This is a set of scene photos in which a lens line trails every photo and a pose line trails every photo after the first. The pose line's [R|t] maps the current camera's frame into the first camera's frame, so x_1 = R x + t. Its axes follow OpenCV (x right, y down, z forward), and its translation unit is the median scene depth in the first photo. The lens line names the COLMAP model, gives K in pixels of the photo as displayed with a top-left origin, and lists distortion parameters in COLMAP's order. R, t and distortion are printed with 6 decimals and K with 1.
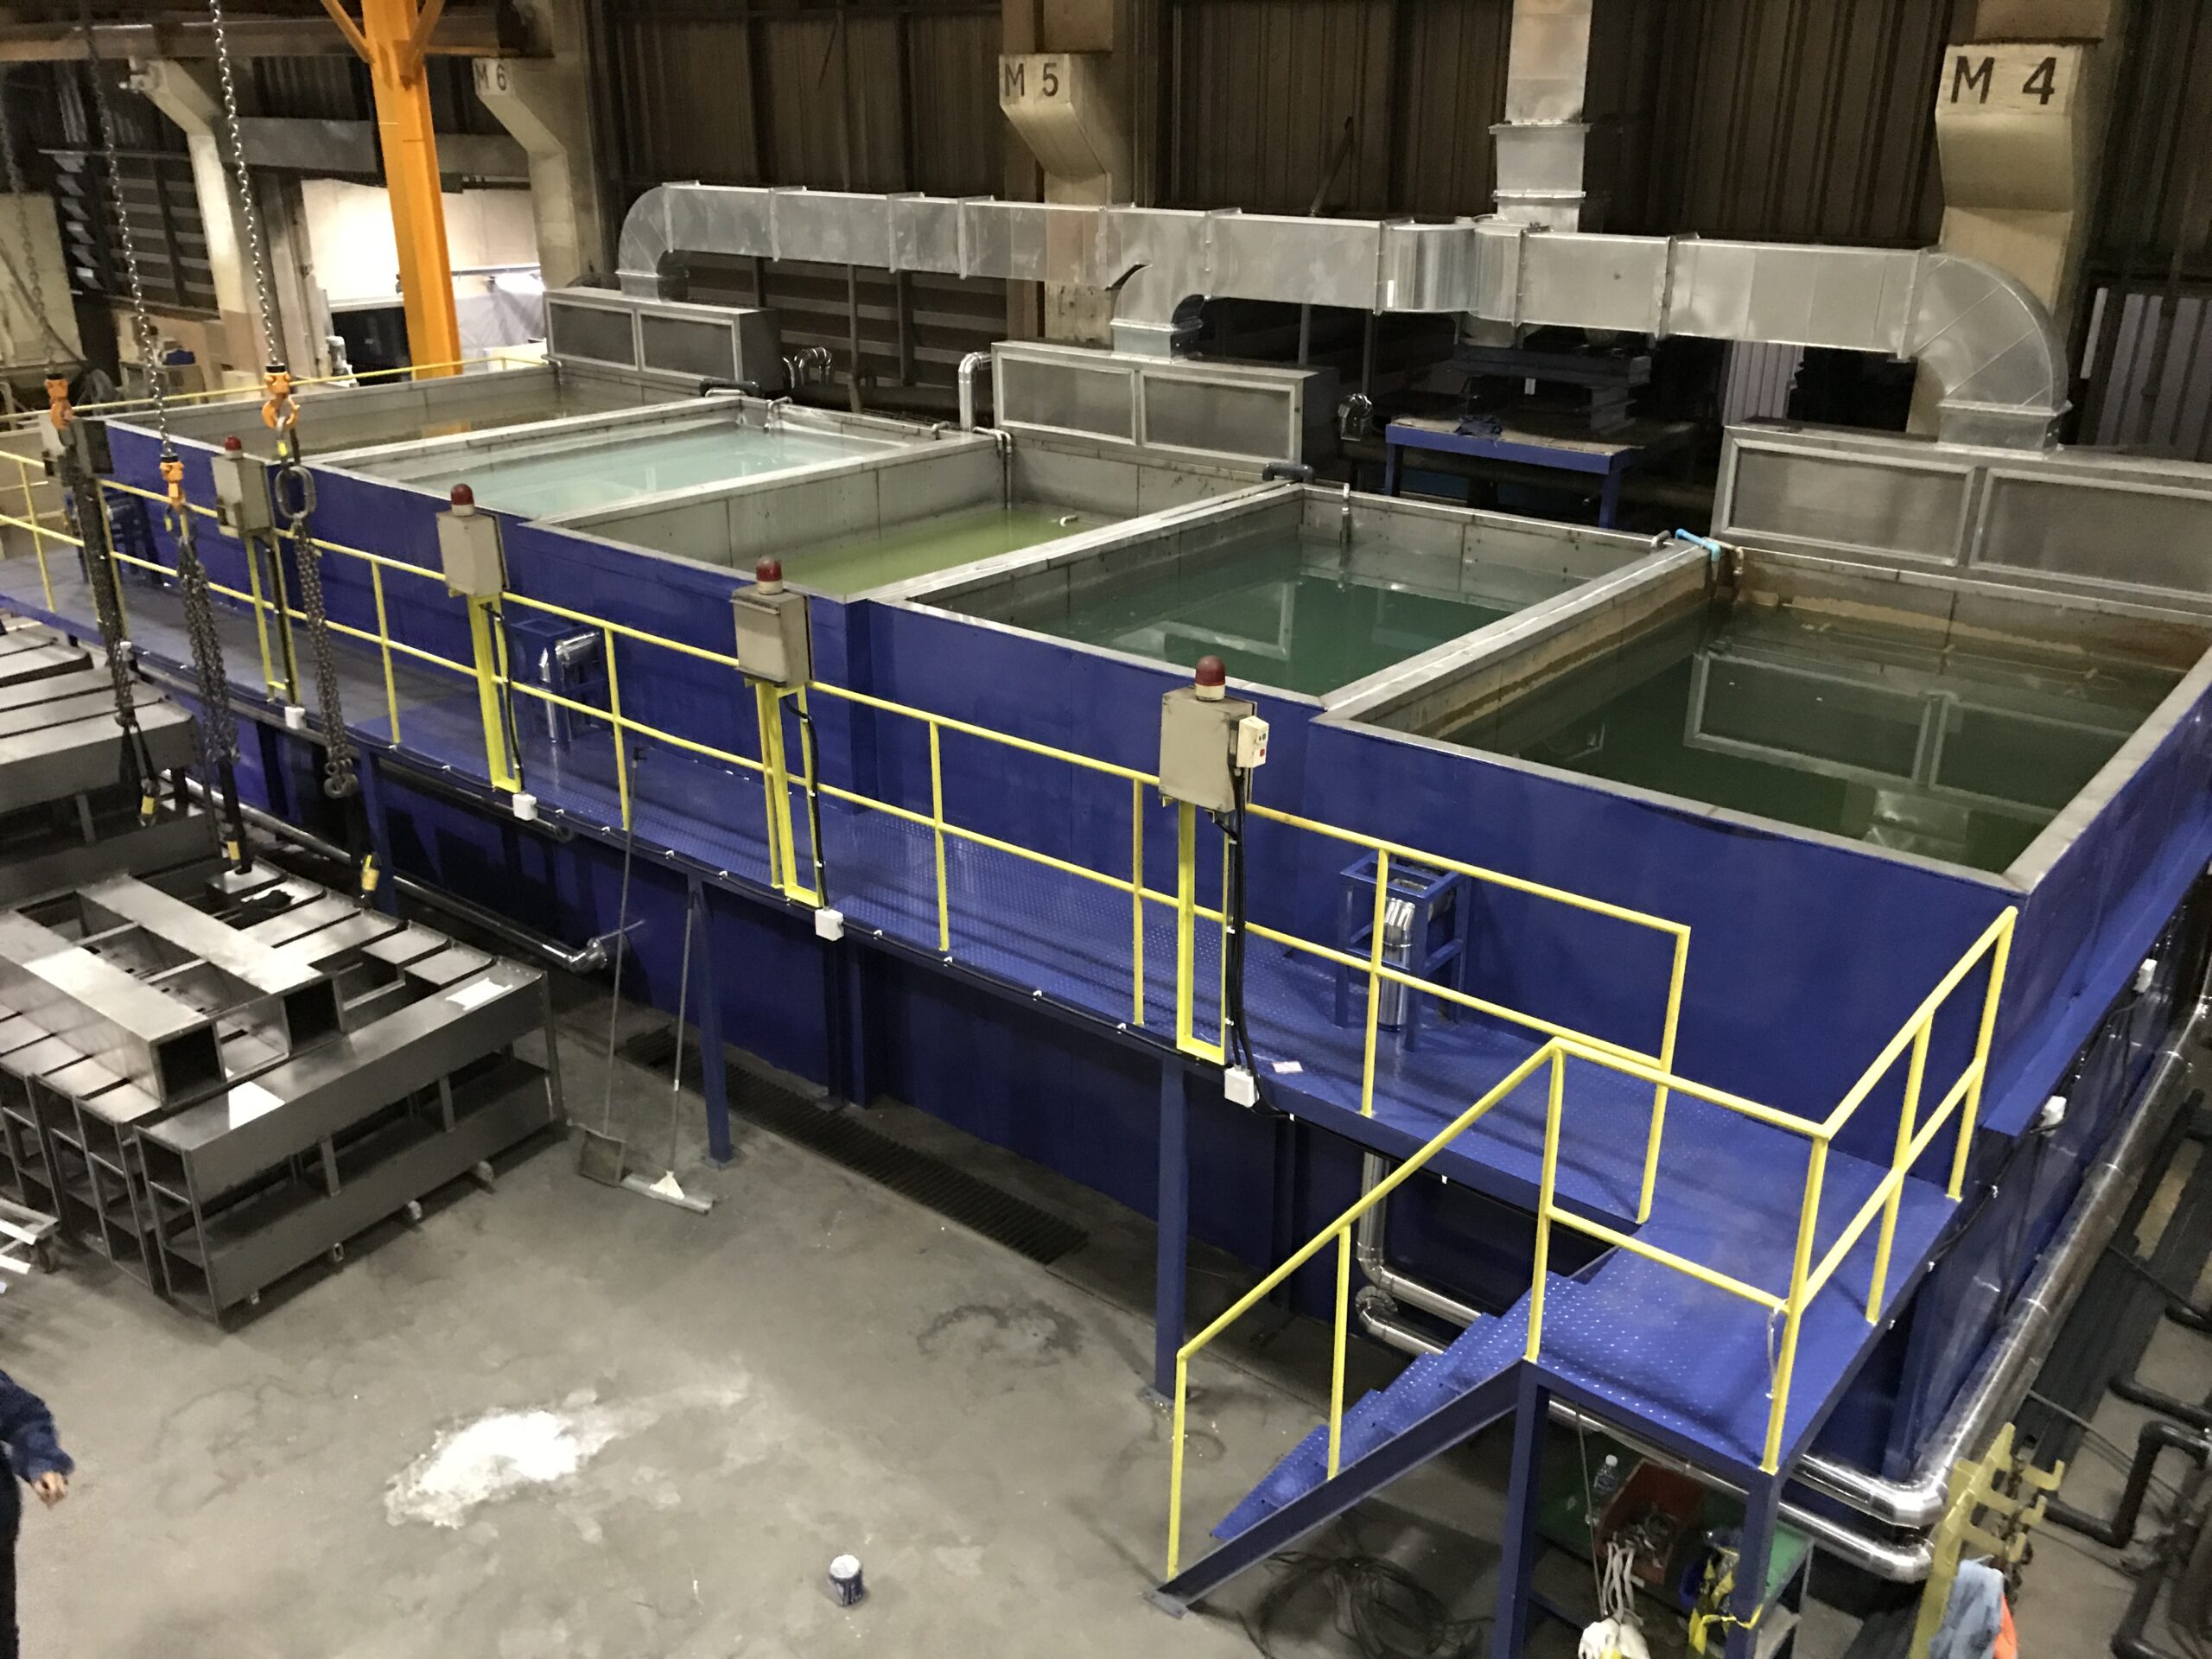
lens RADIAL K [[1808.5, 0, 1092.3], [0, 1808.5, 817.3], [0, 0, 1]] dist [0.033251, -0.035453]
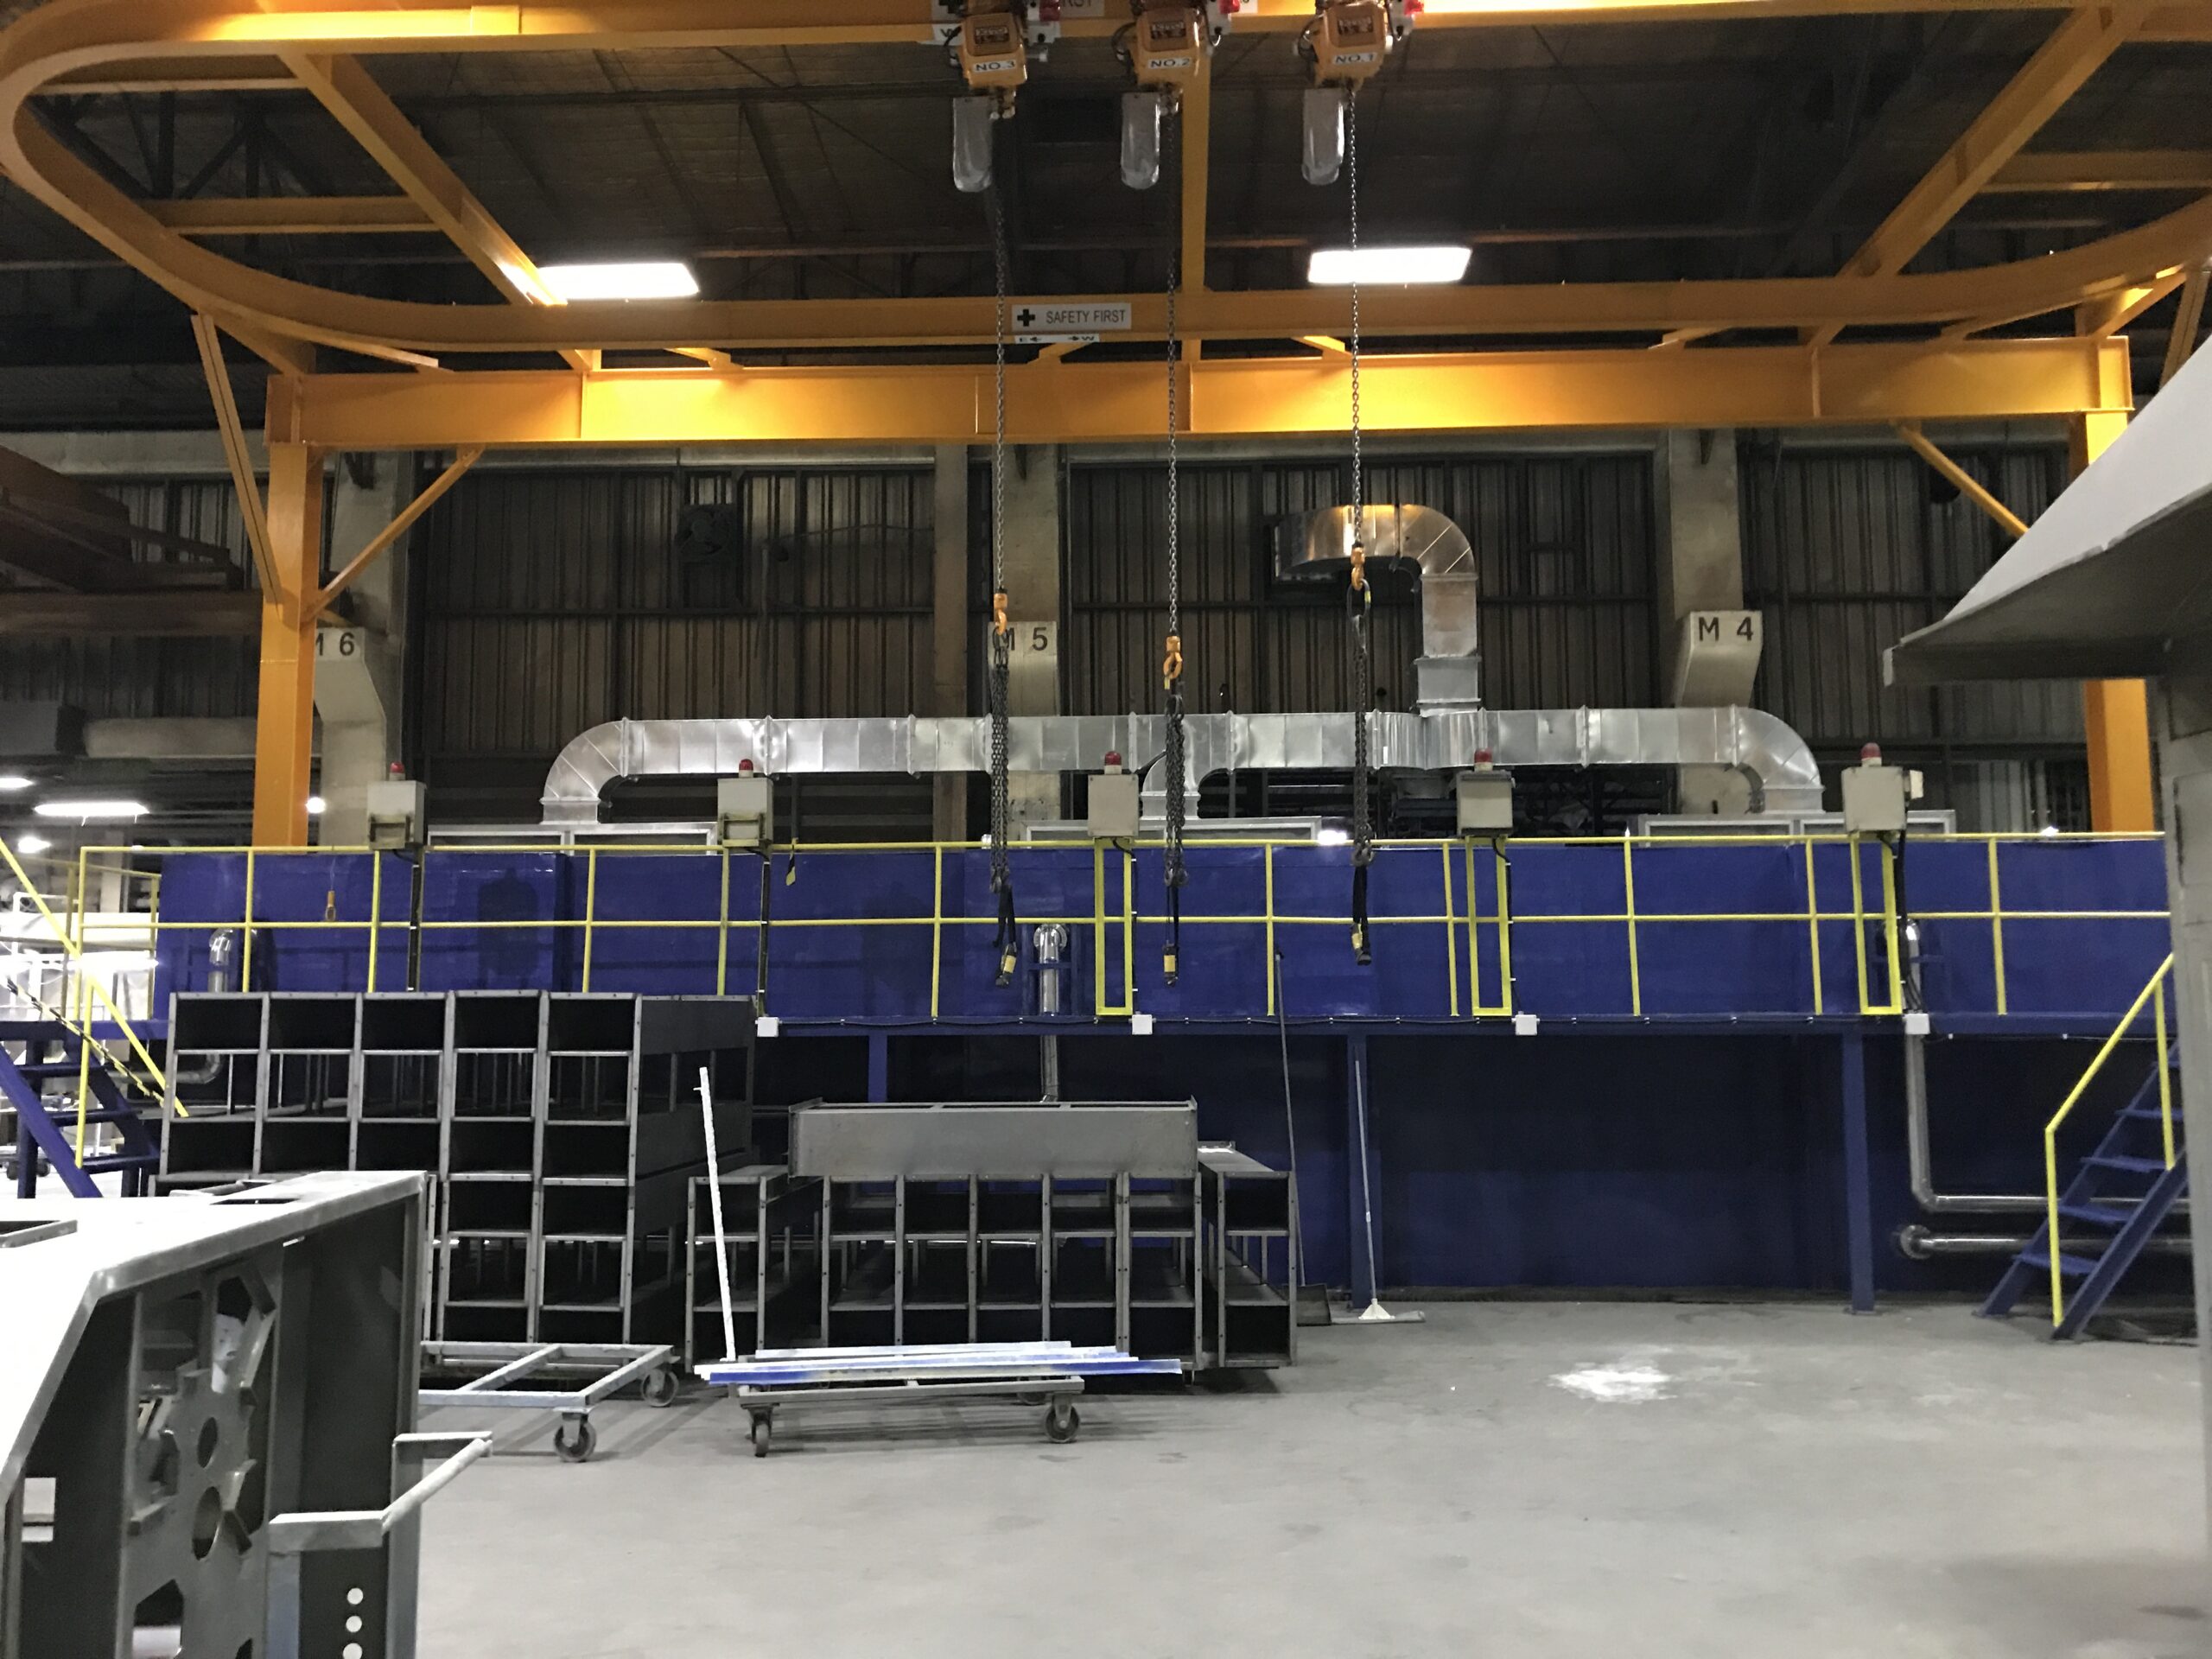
lens RADIAL K [[1808.5, 0, 1090.1], [0, 1808.5, 824.3], [0, 0, 1]] dist [0.033251, -0.035453]
pose [[0.808064, 0.053913, 0.586623, -0.899243], [0.224729, 0.892286, -0.391565, 0.284479], [-0.544545, 0.448241, 0.708908, 0.125534]]
